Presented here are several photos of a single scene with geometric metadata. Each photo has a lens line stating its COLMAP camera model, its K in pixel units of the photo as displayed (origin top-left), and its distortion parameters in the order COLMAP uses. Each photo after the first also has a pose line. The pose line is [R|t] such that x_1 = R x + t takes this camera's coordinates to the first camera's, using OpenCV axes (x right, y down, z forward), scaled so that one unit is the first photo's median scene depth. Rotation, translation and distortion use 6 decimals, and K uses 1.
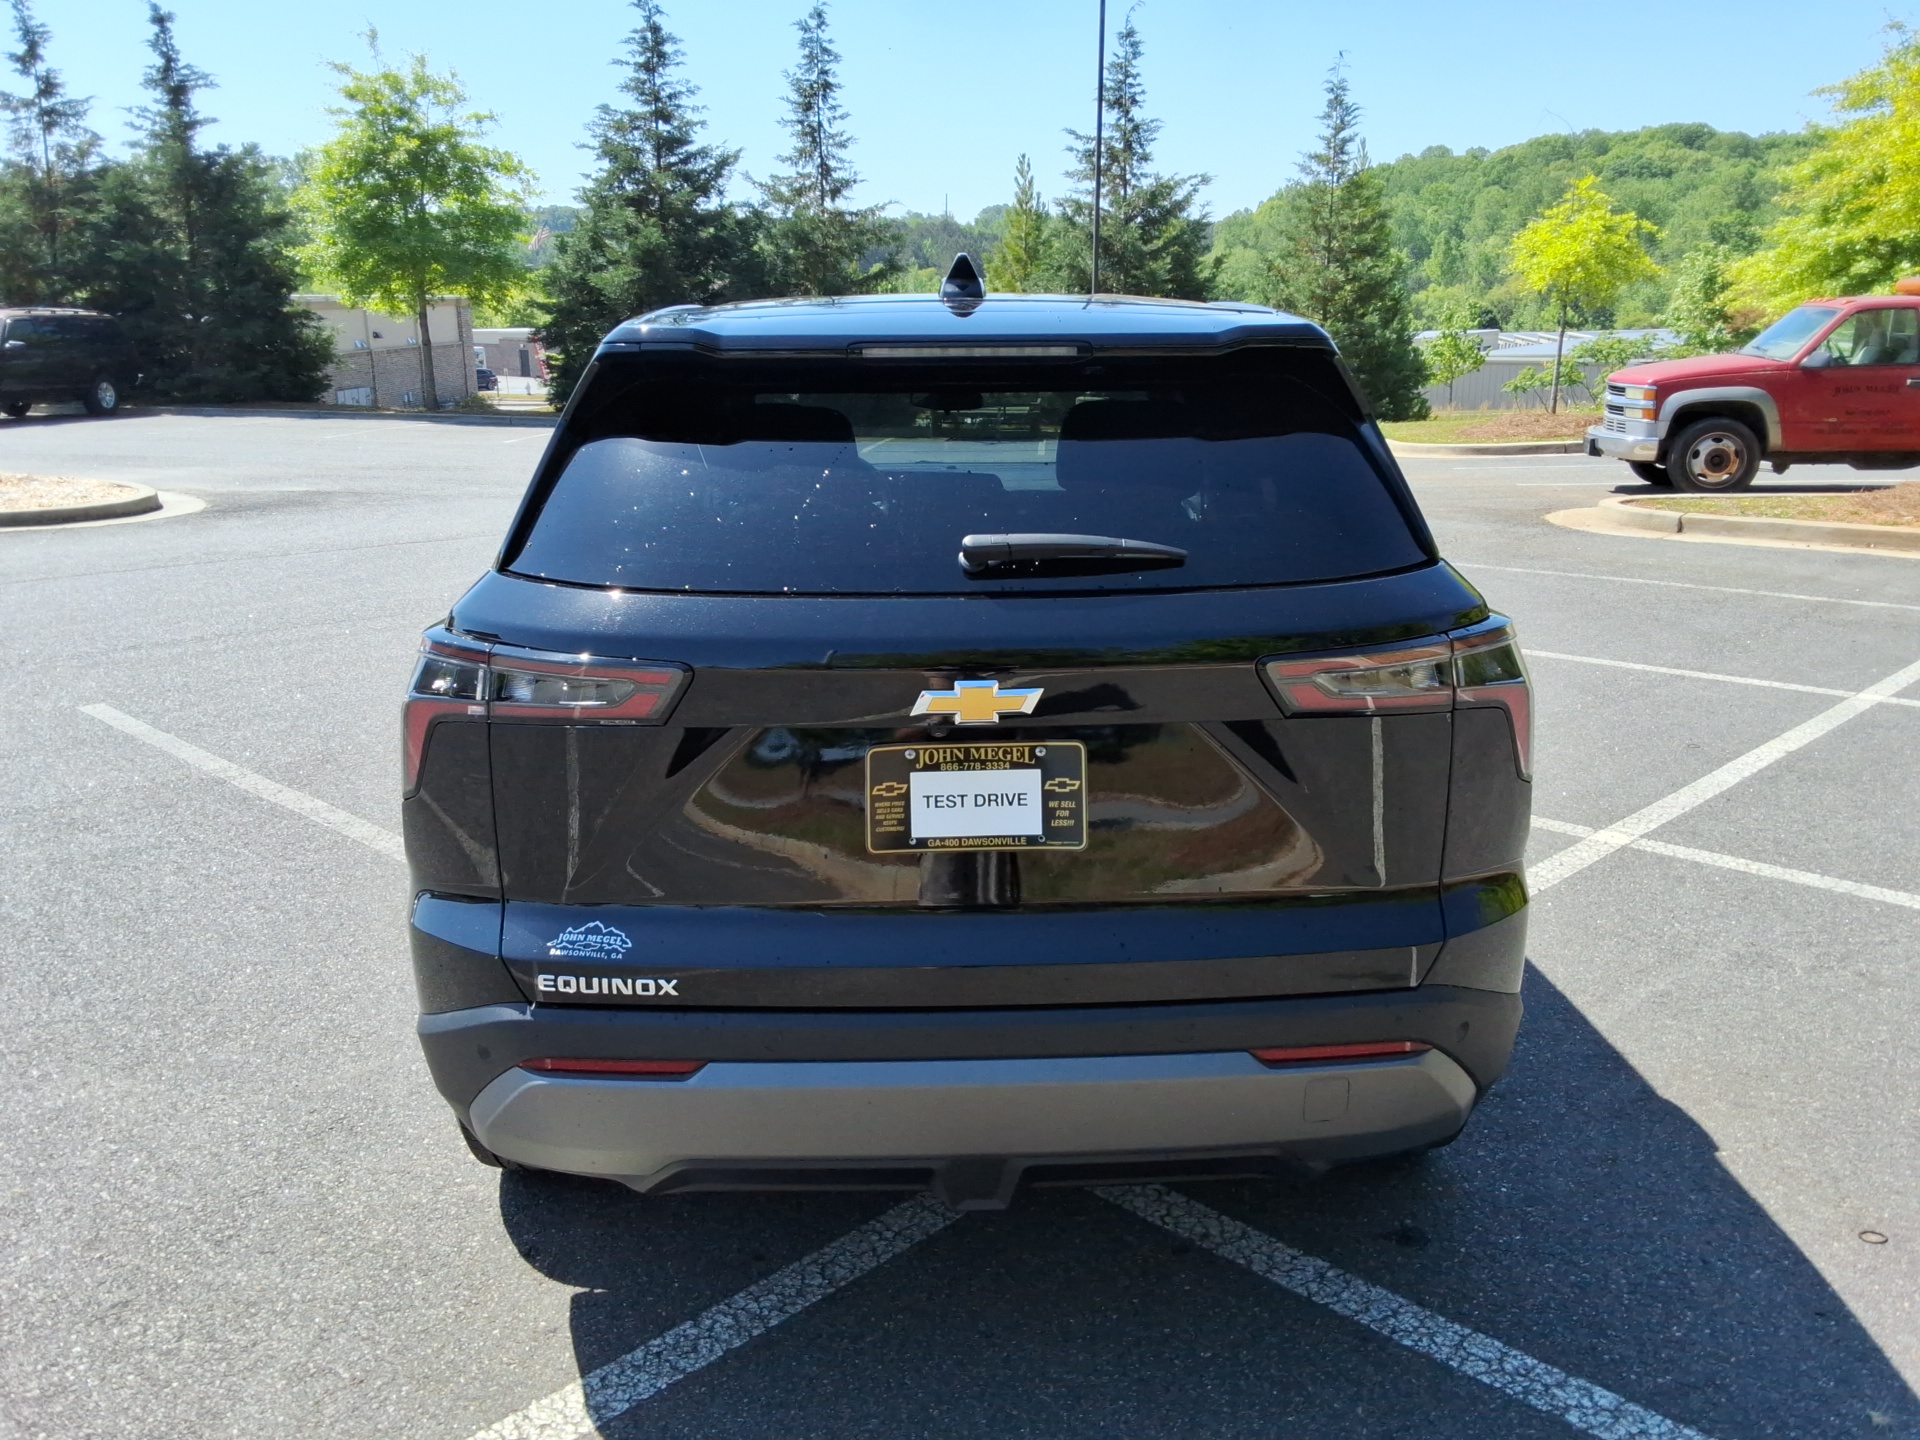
lens RADIAL K [[1553.2, 0, 981.2], [0, 1553.2, 697.1], [0, 0, 1]] dist [0.100828, -0.161062]
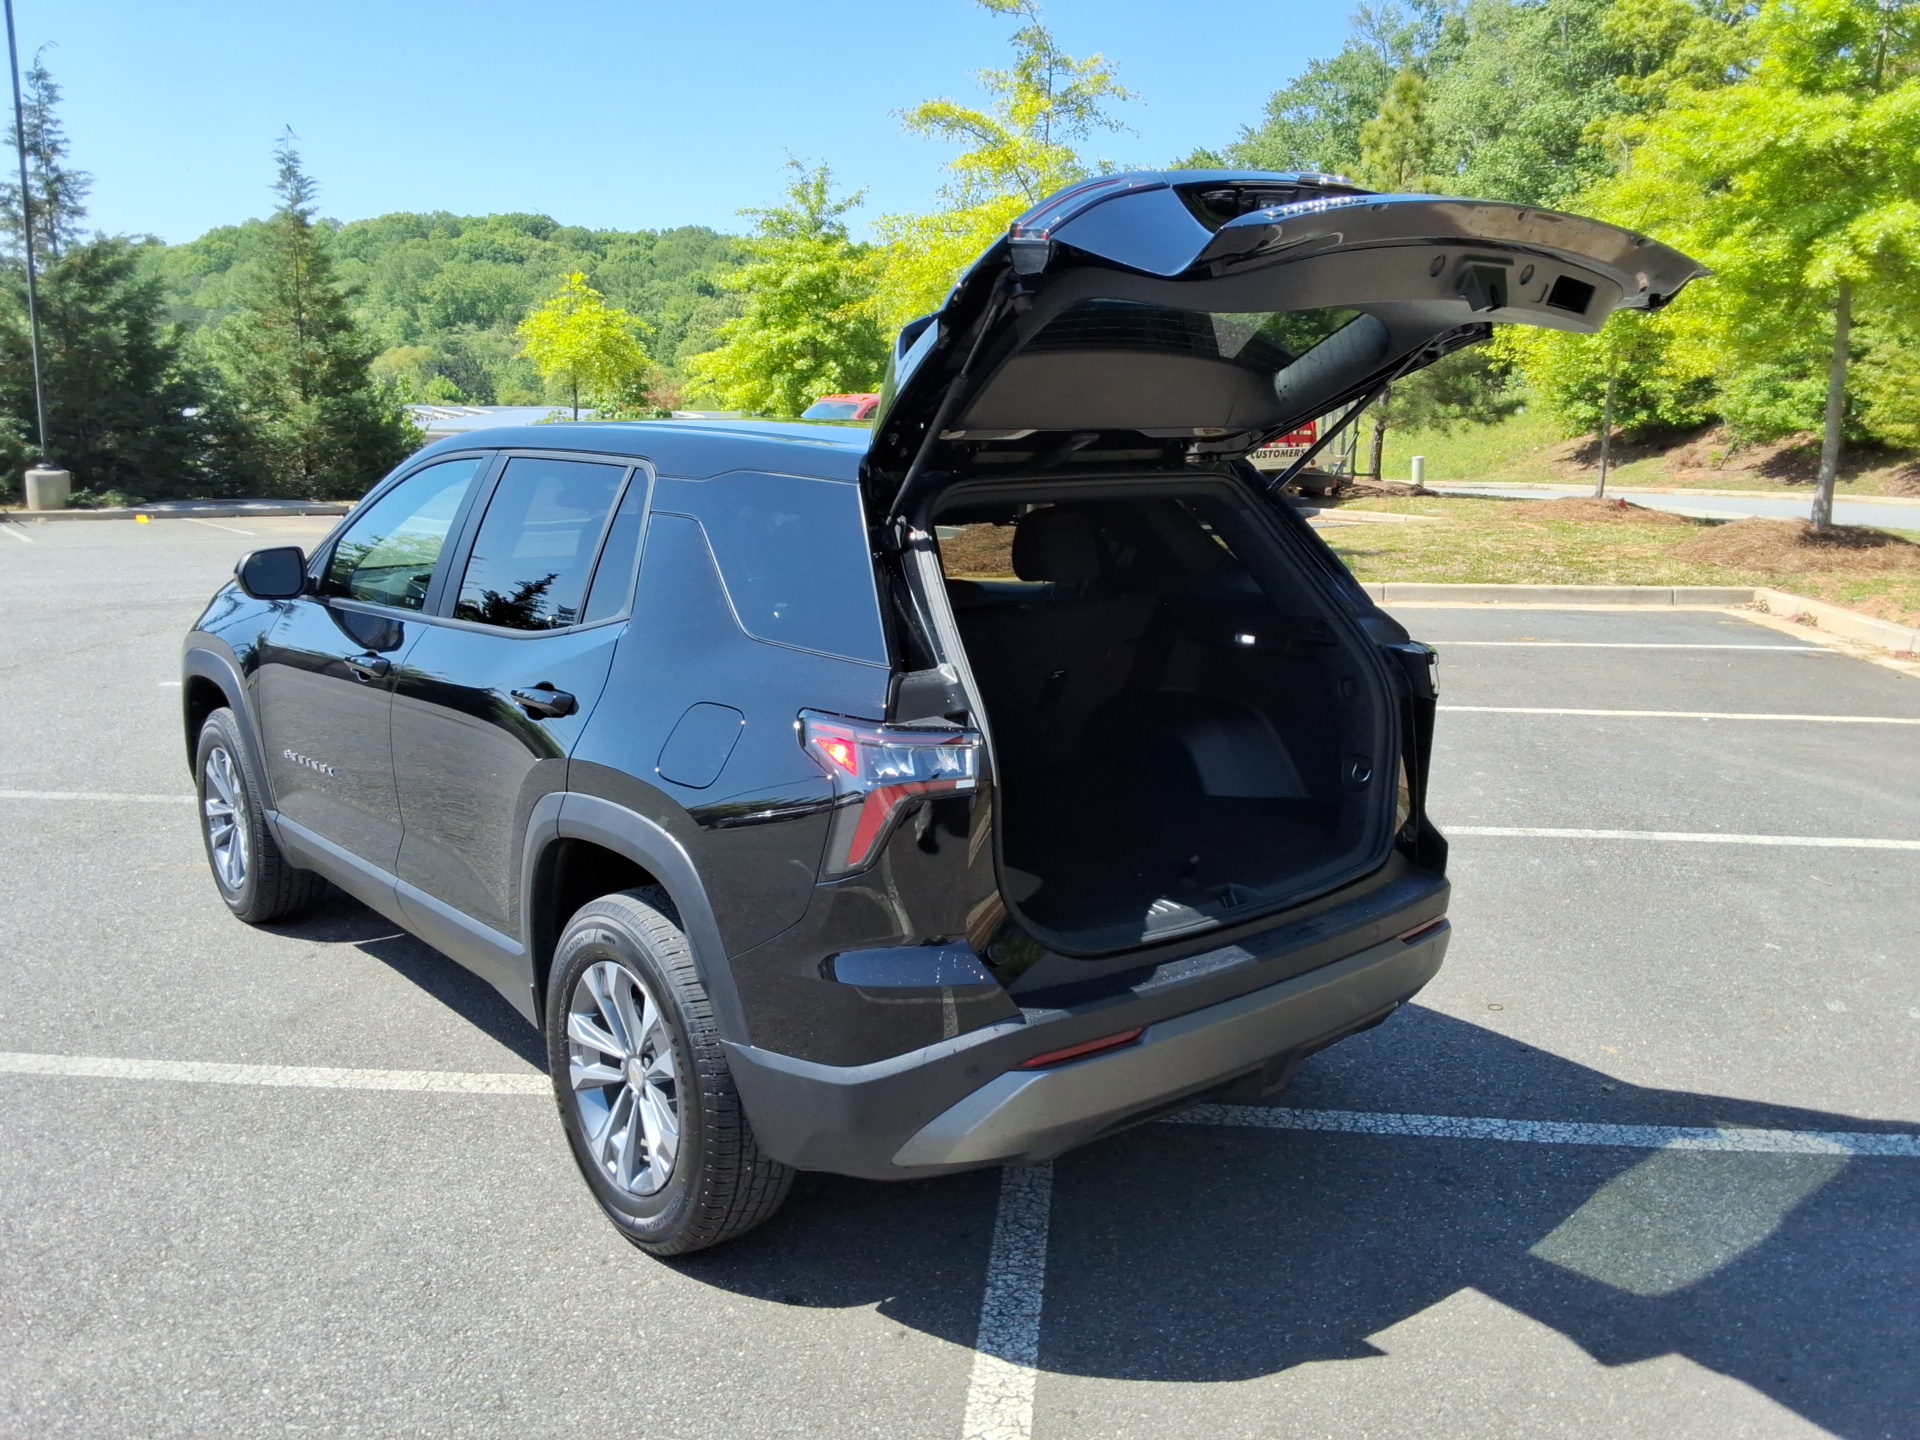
lens RADIAL K [[1548.5, 0, 983.5], [0, 1548.5, 702.8], [0, 0, 1]] dist [0.111104, -0.173423]
pose [[0.777530, -0.105423, 0.619945, -0.077702], [0.130420, 0.991446, 0.005026, -0.004253], [-0.615172, 0.076946, 0.784629, 0.003533]]
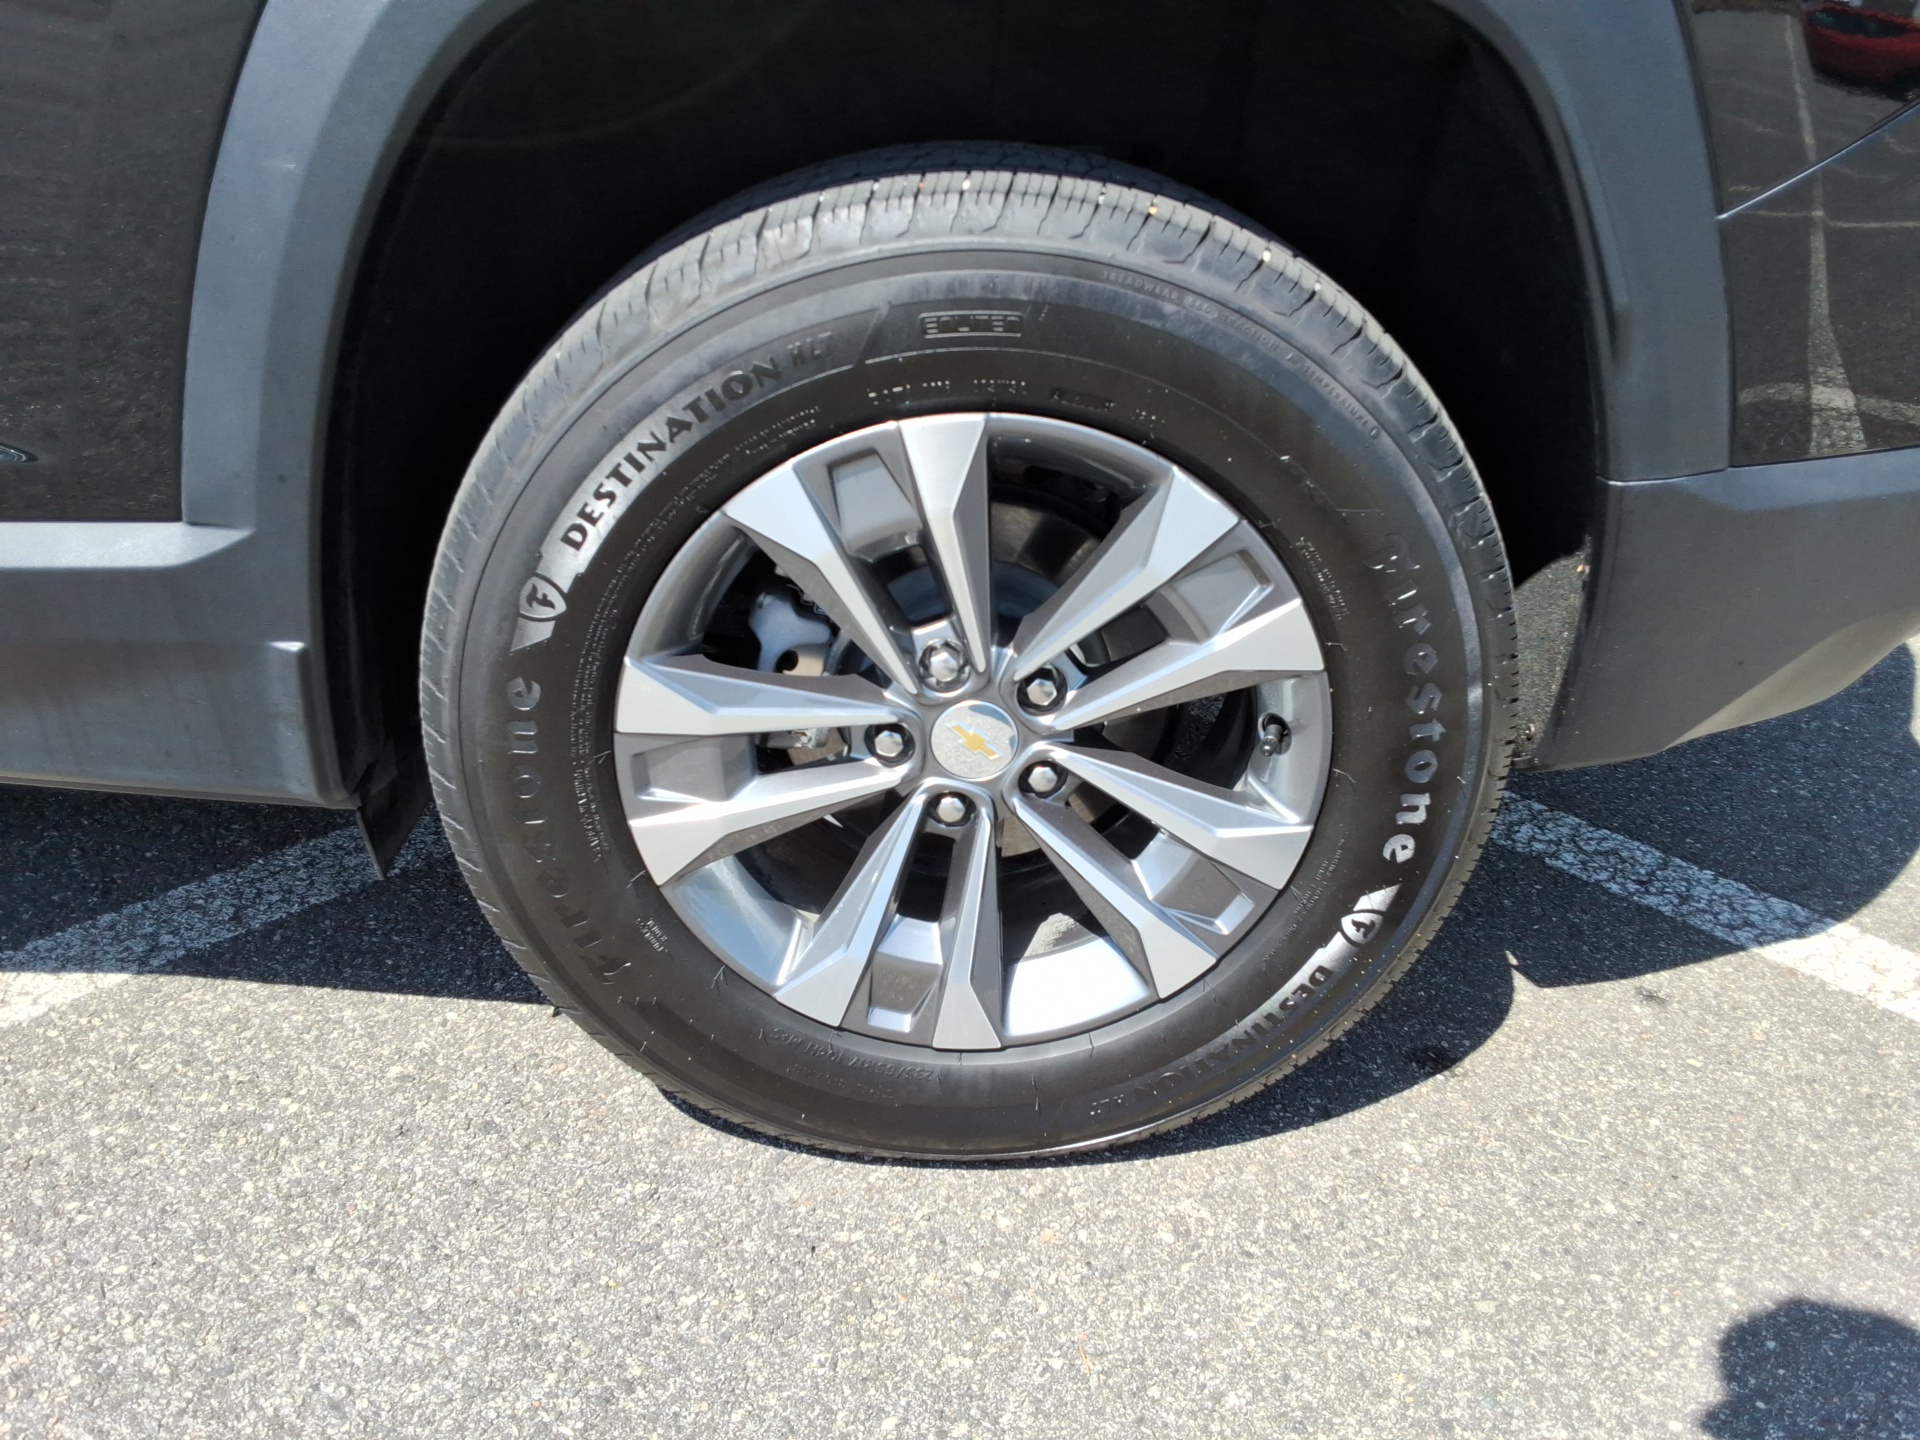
lens RADIAL K [[1575.6, 0, 980.7], [0, 1575.6, 712.3], [0, 0, 1]] dist [0.129597, -0.223911]
pose [[-0.010339, -0.456209, 0.889813, -0.063983], [0.181569, 0.874211, 0.450319, 0.001669], [-0.983324, 0.166218, 0.073795, 0.103539]]
